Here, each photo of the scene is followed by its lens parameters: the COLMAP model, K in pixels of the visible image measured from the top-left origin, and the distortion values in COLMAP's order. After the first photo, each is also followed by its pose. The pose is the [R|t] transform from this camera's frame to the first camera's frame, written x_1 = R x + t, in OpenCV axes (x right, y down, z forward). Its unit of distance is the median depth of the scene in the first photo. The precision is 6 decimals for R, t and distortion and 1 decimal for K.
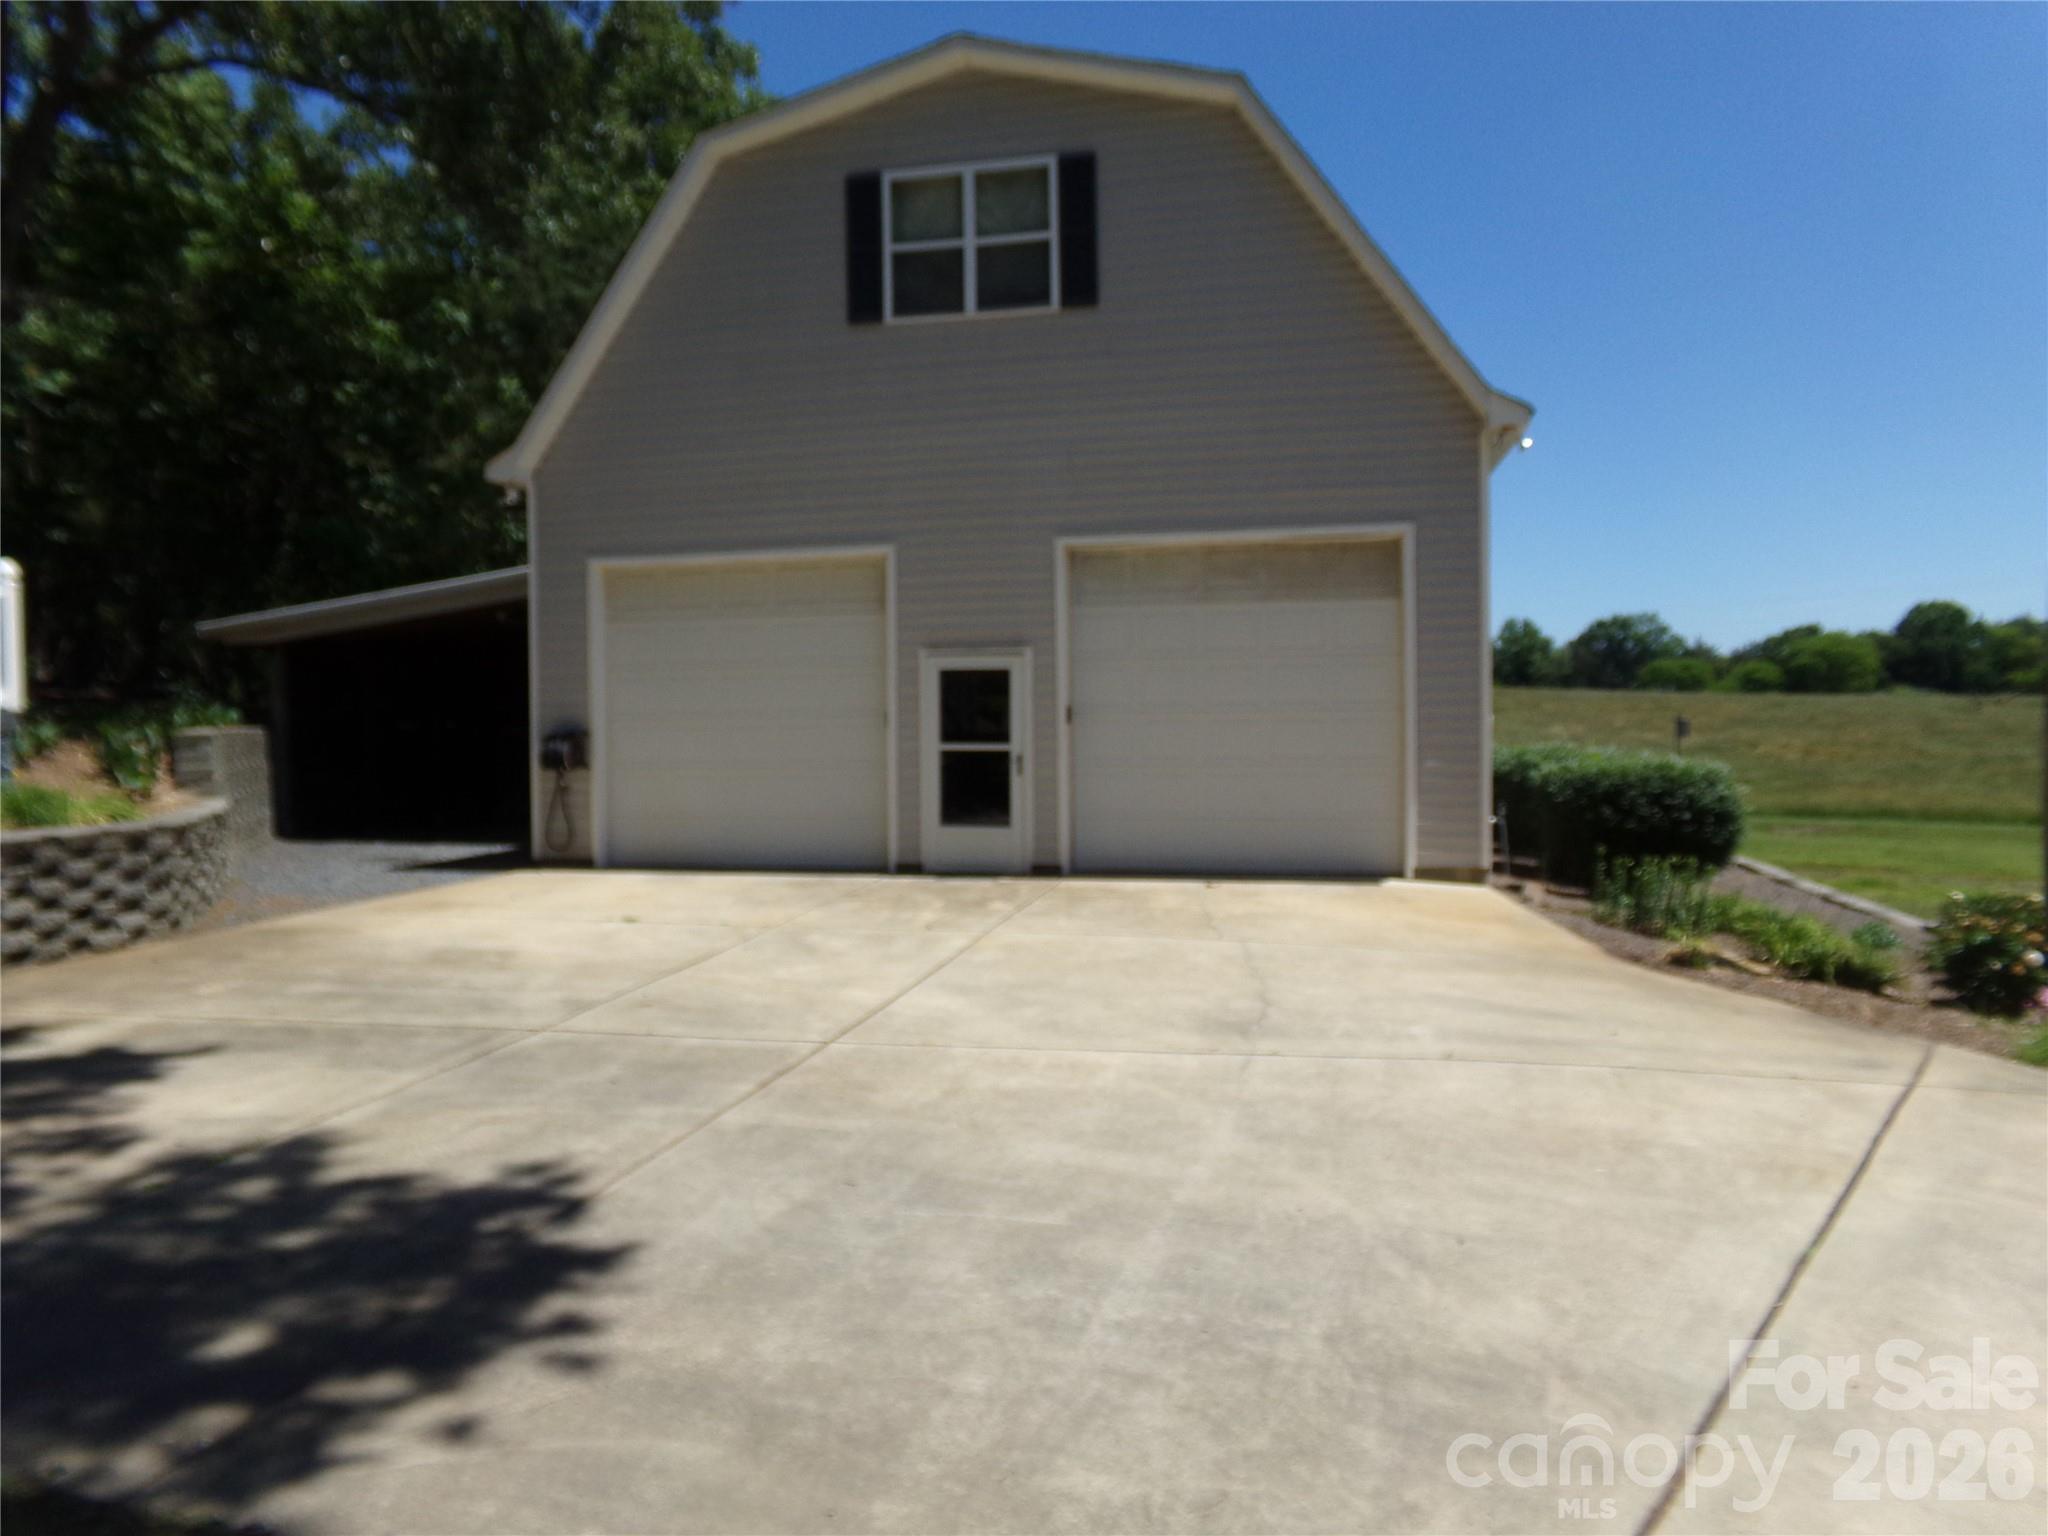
lens RADIAL K [[1396.1, 0, 995.9], [0, 1396.1, 770.2], [0, 0, 1]] dist [-0.047299, 0.073047]
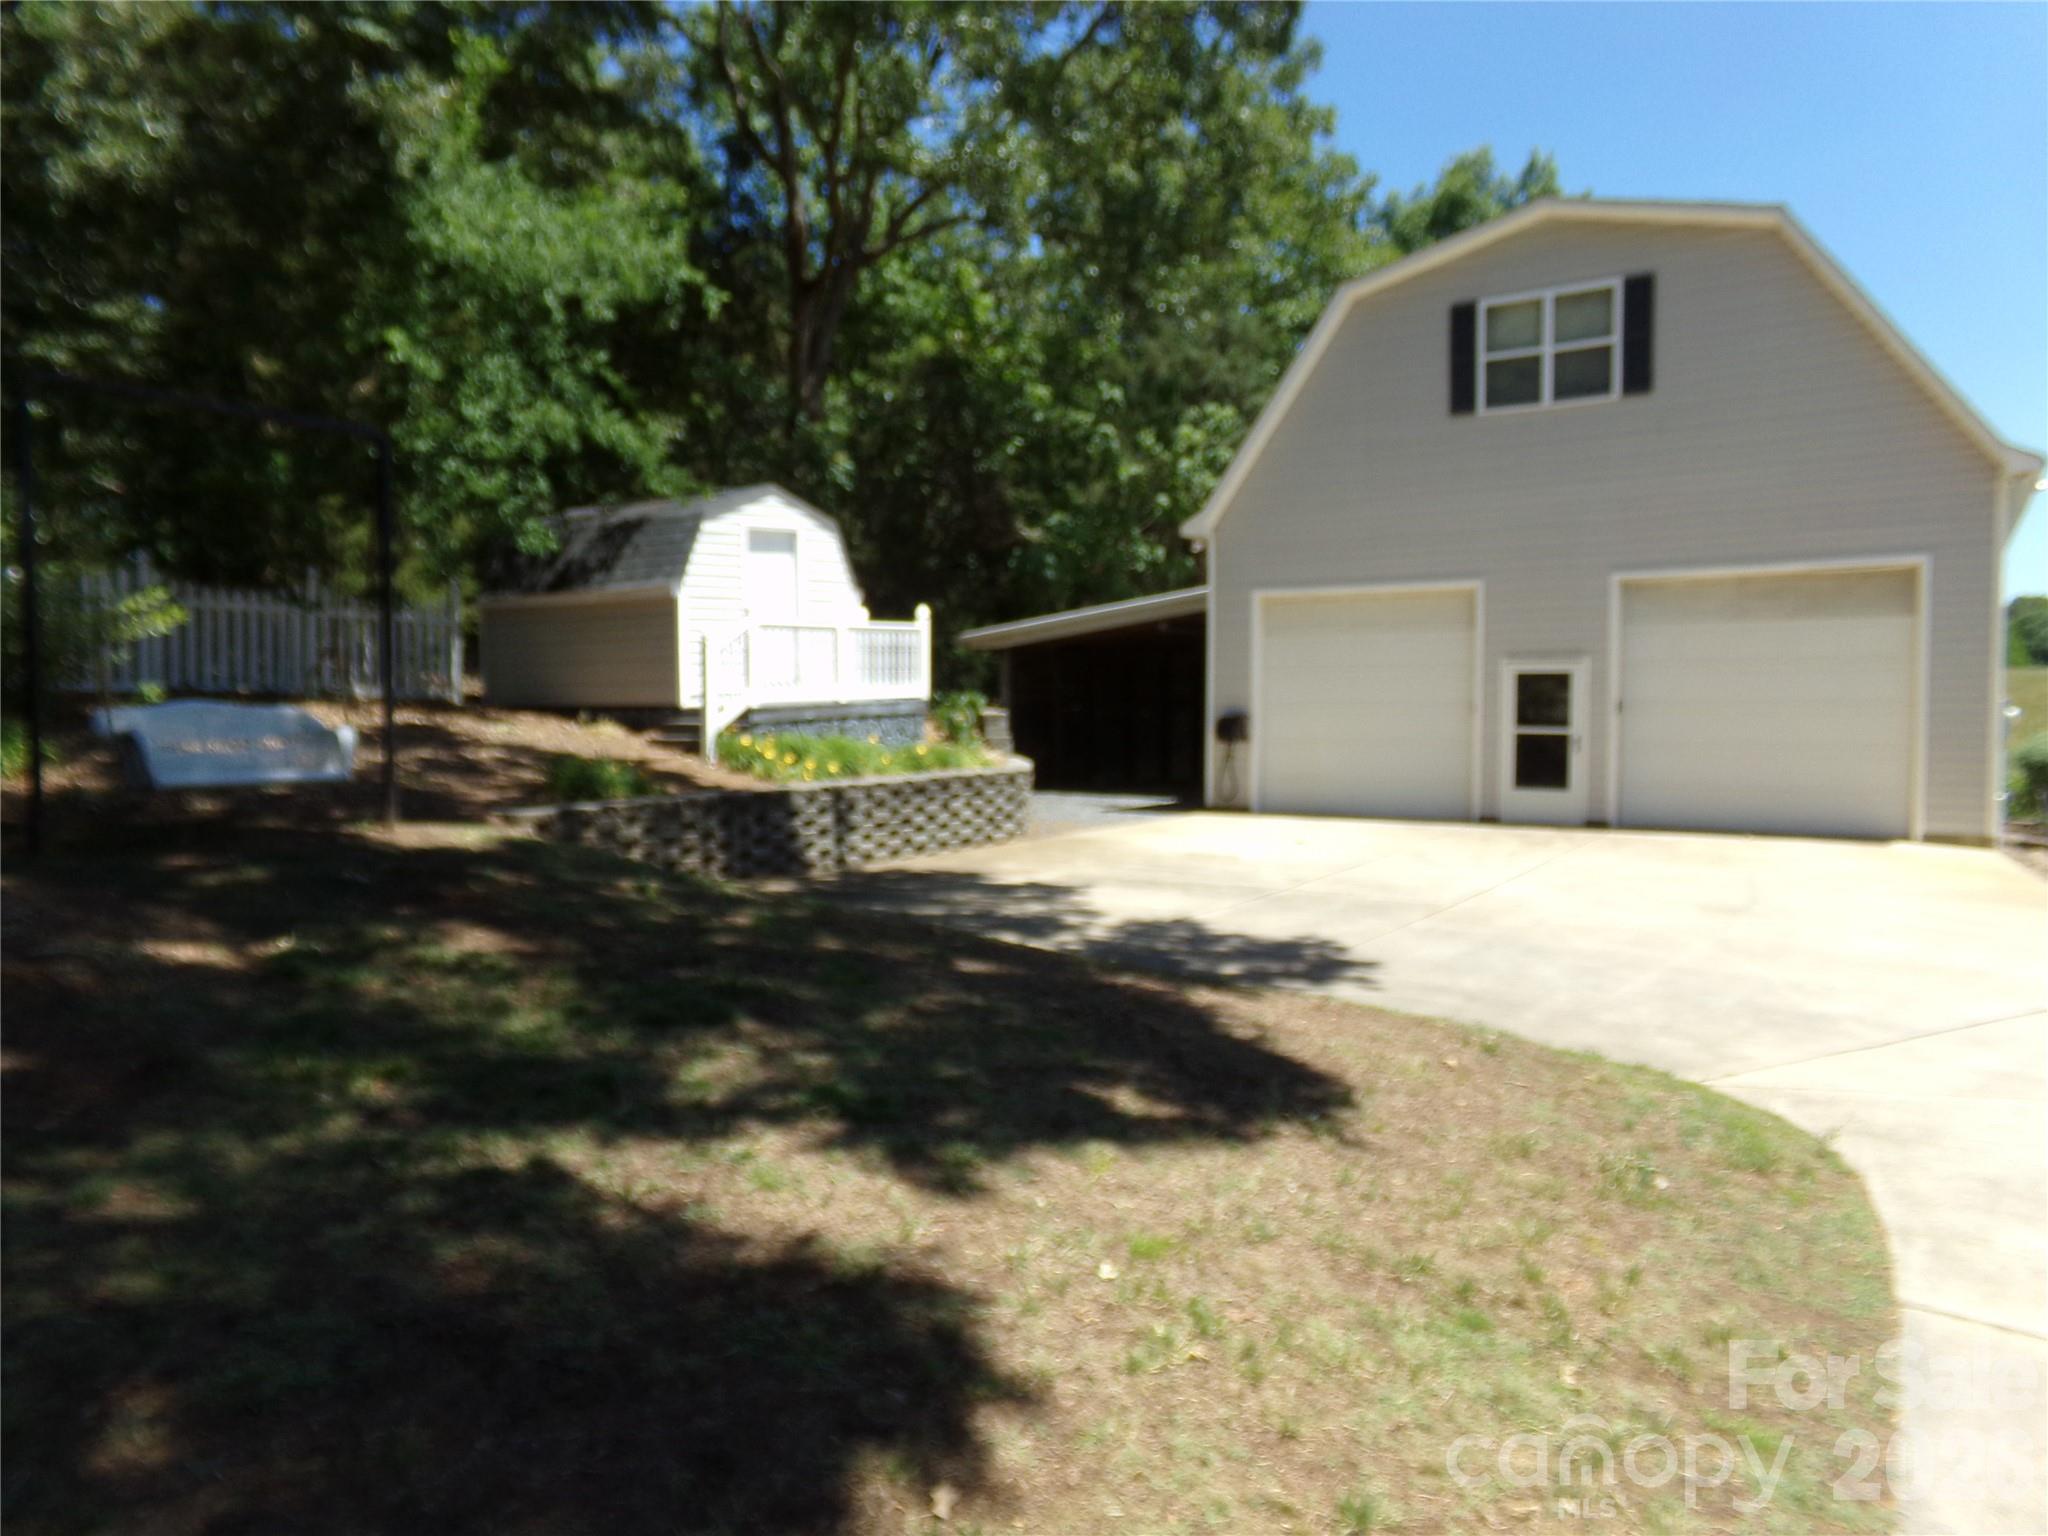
lens RADIAL K [[1396.1, 0, 995.9], [0, 1396.1, 770.2], [0, 0, 1]] dist [-0.047299, 0.073047]
pose [[0.930967, 0.024567, -0.364277, -0.017516], [-0.019296, 0.999650, 0.018105, 0.007531], [0.364594, -0.009826, 0.931115, -0.433941]]
